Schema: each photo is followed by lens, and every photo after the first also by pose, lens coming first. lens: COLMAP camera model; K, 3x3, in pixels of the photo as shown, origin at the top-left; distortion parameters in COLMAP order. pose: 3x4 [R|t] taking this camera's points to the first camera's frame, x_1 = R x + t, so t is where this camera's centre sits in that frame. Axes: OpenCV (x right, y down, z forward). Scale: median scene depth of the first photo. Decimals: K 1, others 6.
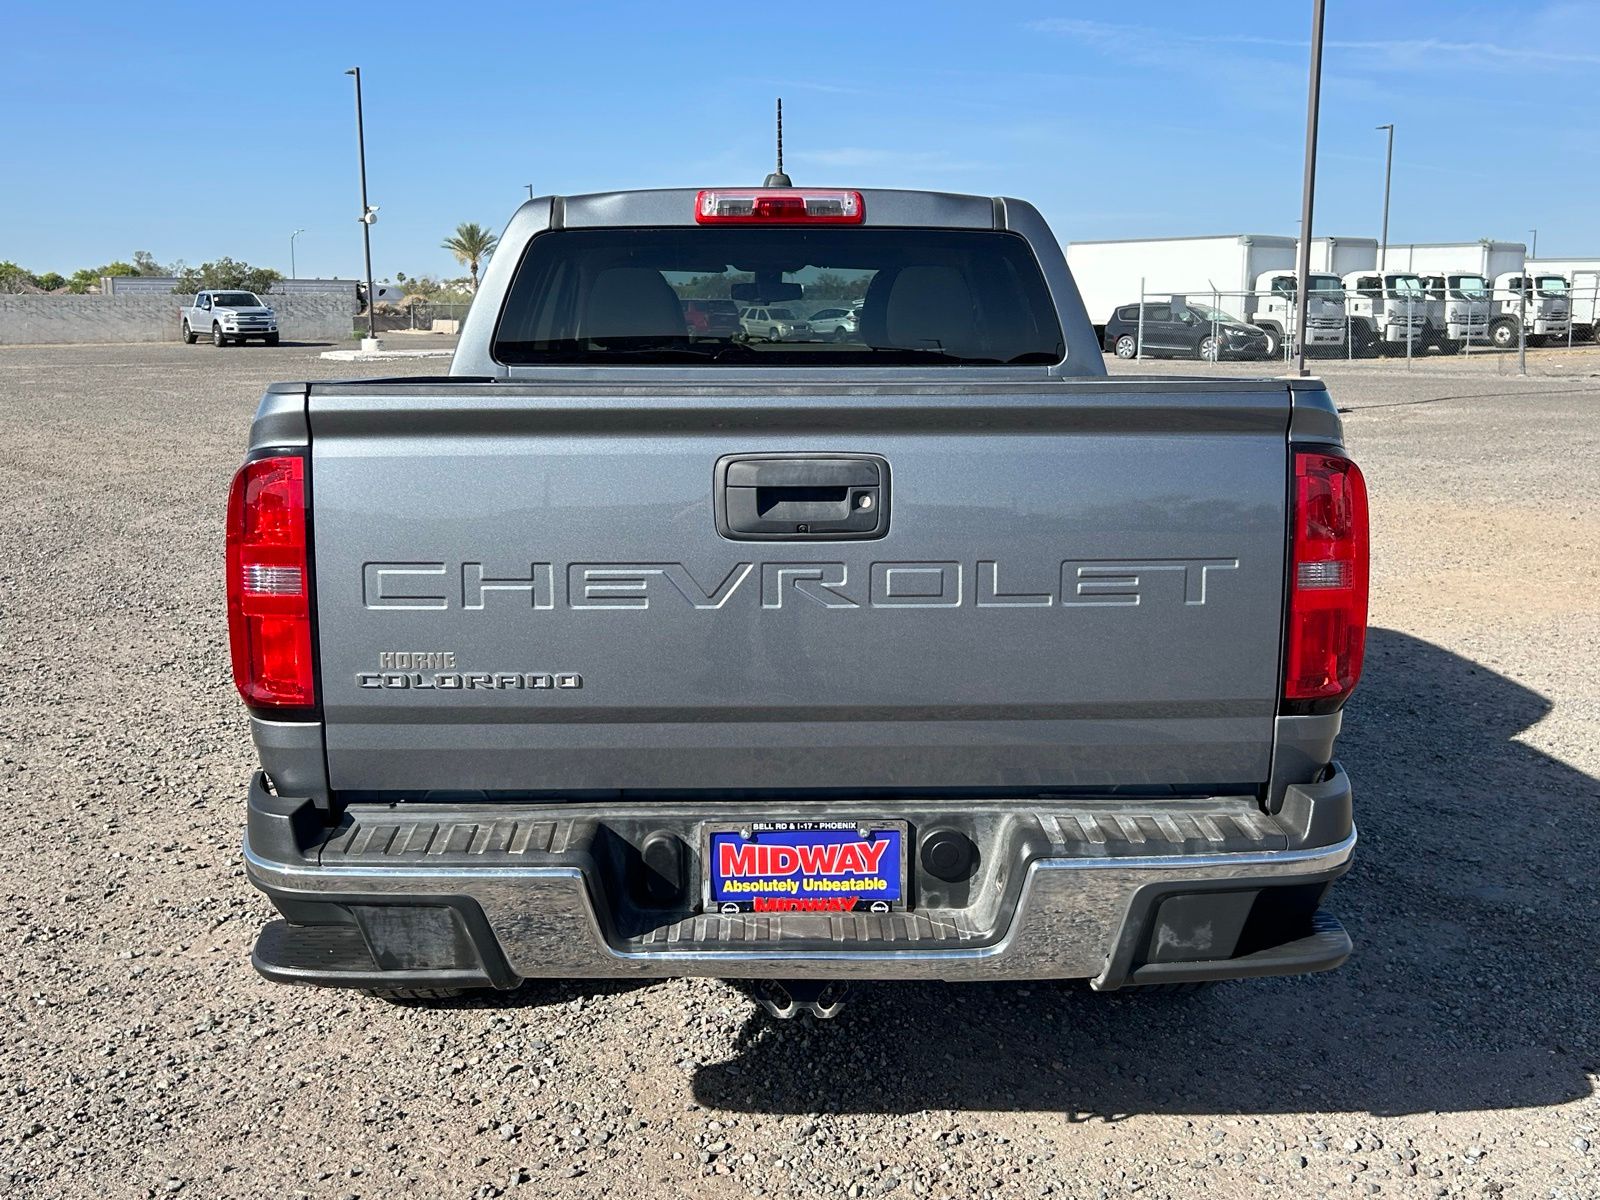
lens RADIAL K [[1658.9, 0, 799.5], [0, 1658.9, 590.7], [0, 0, 1]] dist [0.053219, 0.000000]
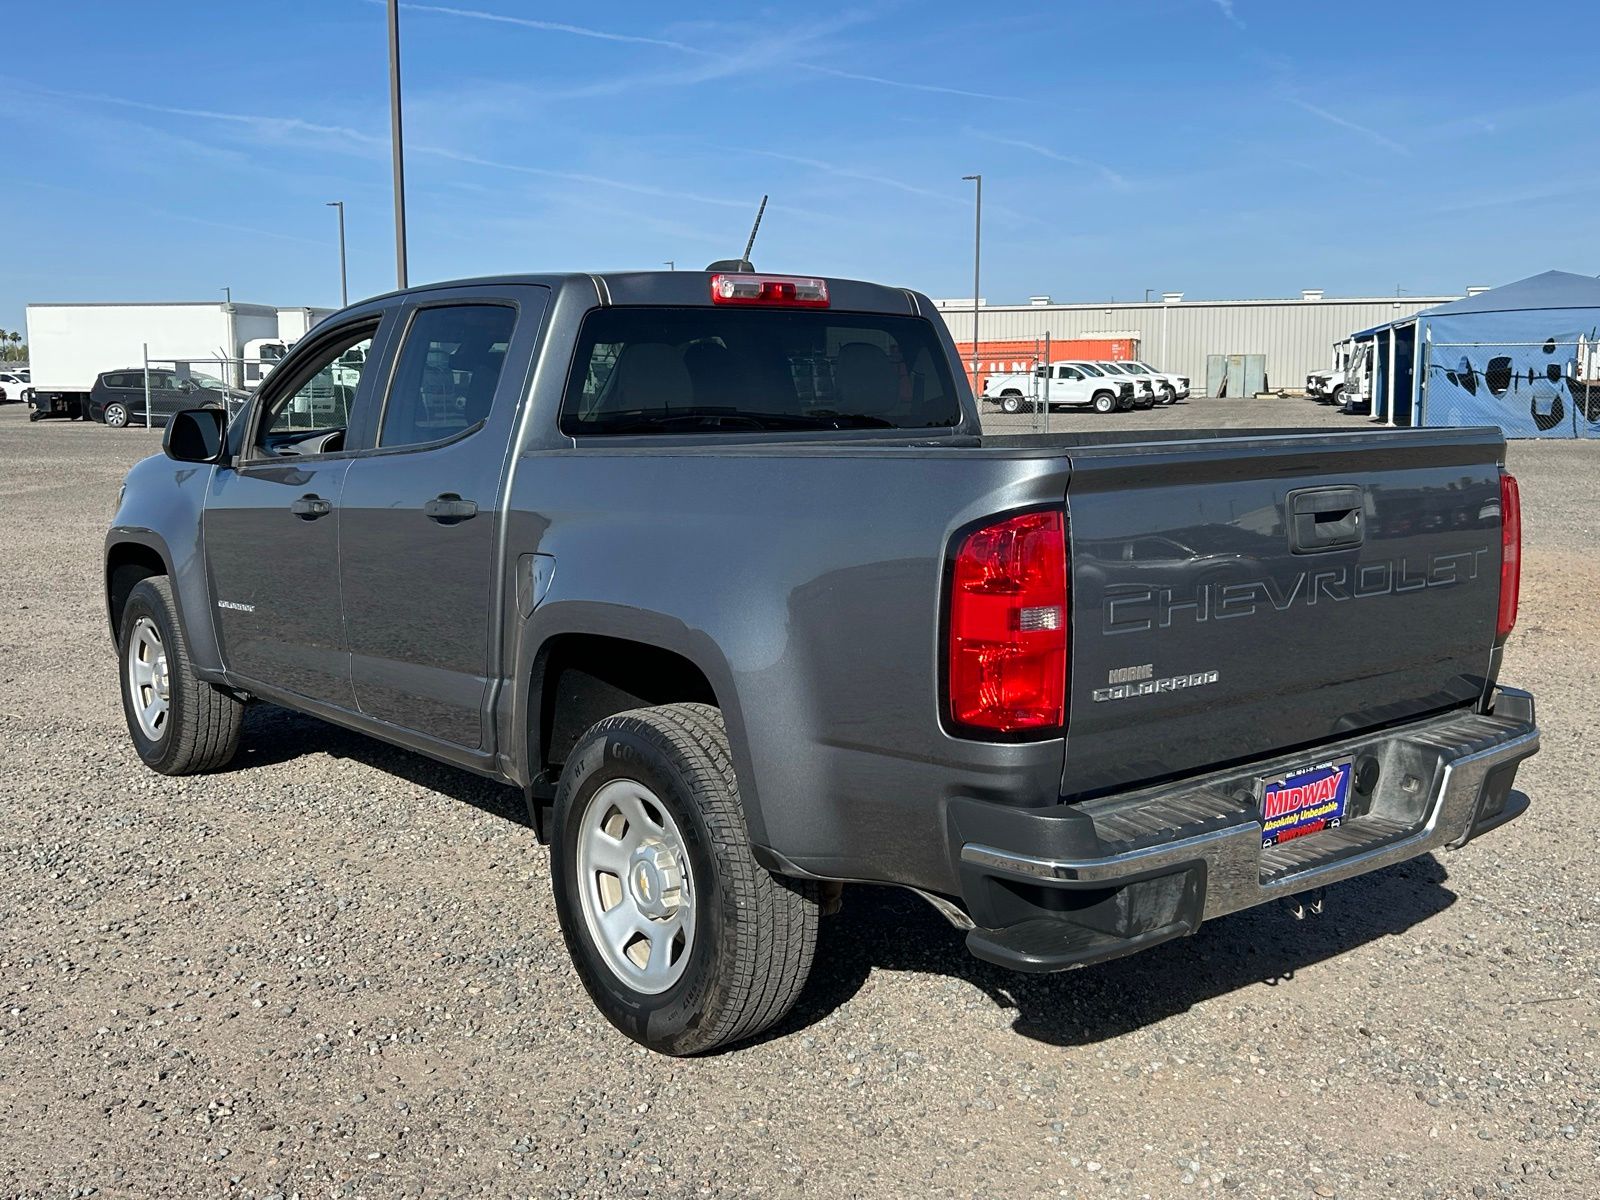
lens RADIAL K [[1658.9, 0, 793.6], [0, 1658.9, 604.1], [0, 0, 1]] dist [0.053219, 0.000000]
pose [[0.786892, -0.090558, 0.610410, -1.106458], [0.109300, 0.993987, 0.006564, -0.042762], [-0.607334, 0.061553, 0.792058, 0.185448]]
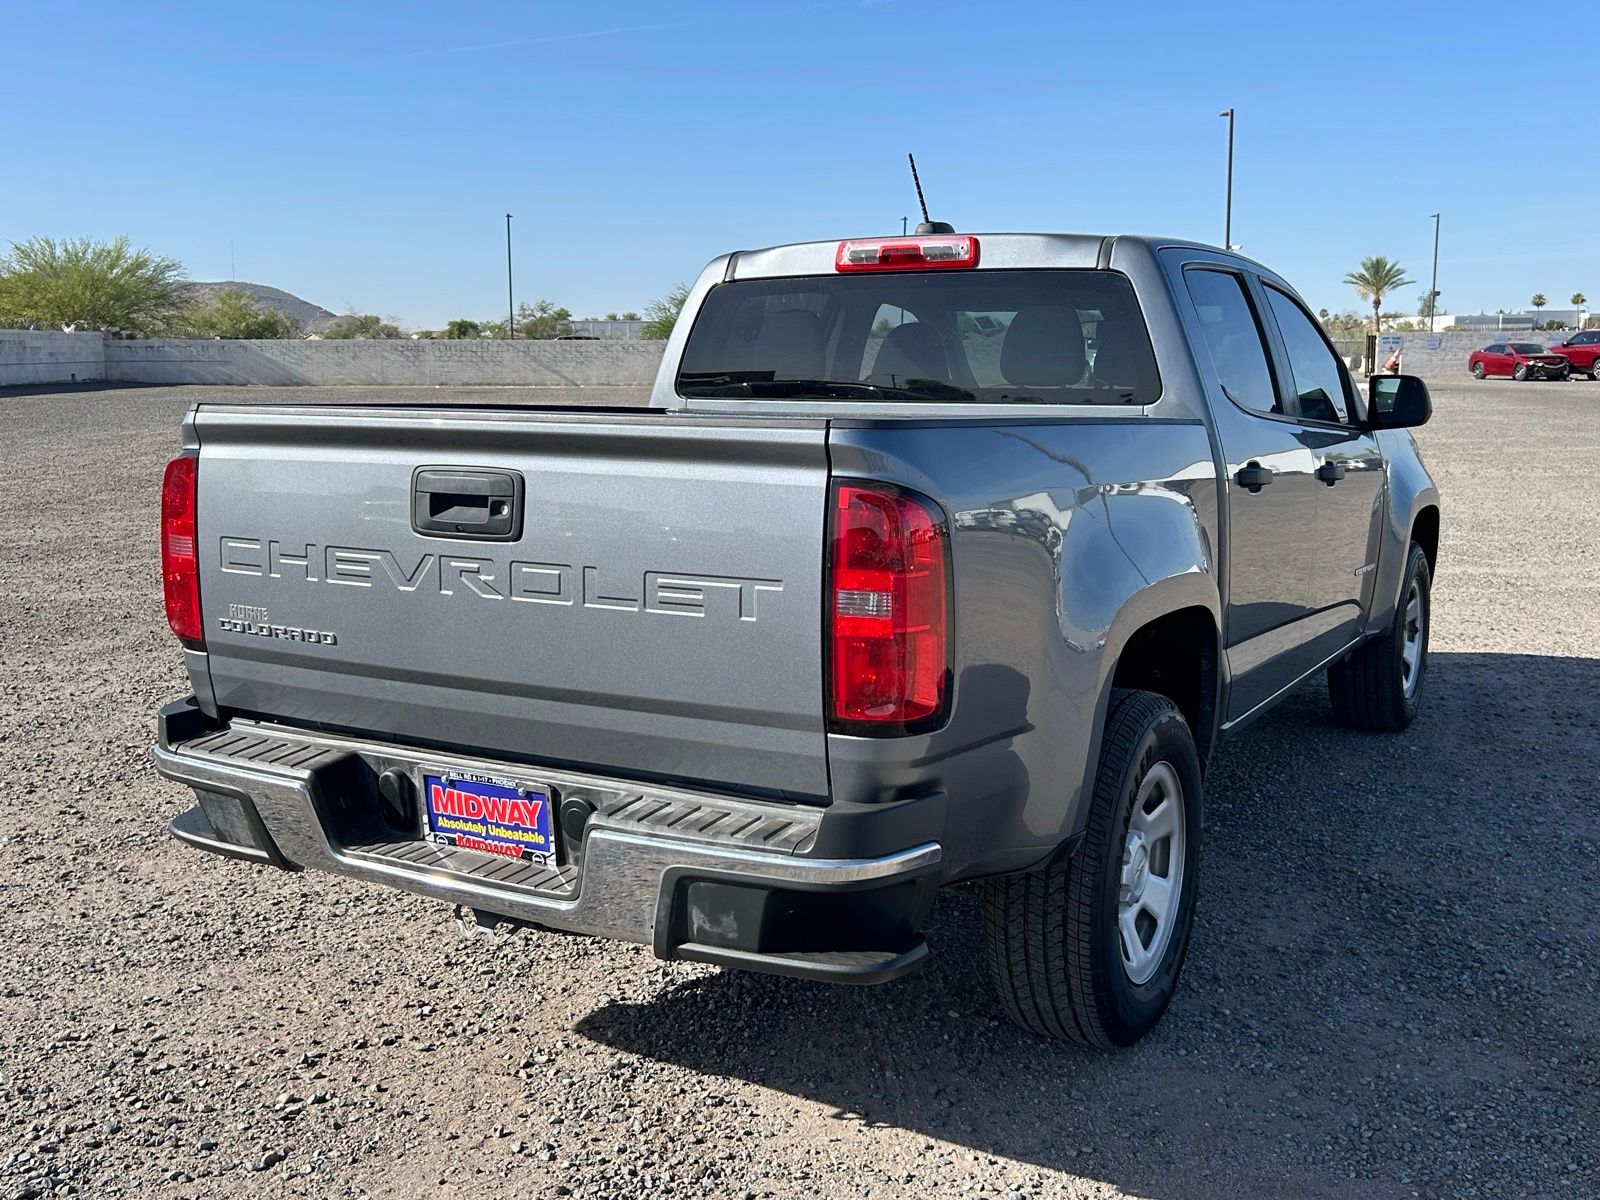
lens RADIAL K [[1658.9, 0, 759.7], [0, 1658.9, 597.5], [0, 0, 1]] dist [0.053219, 0.000000]
pose [[0.848901, 0.077682, -0.522812, 0.779545], [-0.087266, 0.996165, 0.006320, -0.013697], [0.521298, 0.040258, 0.852424, 0.075378]]
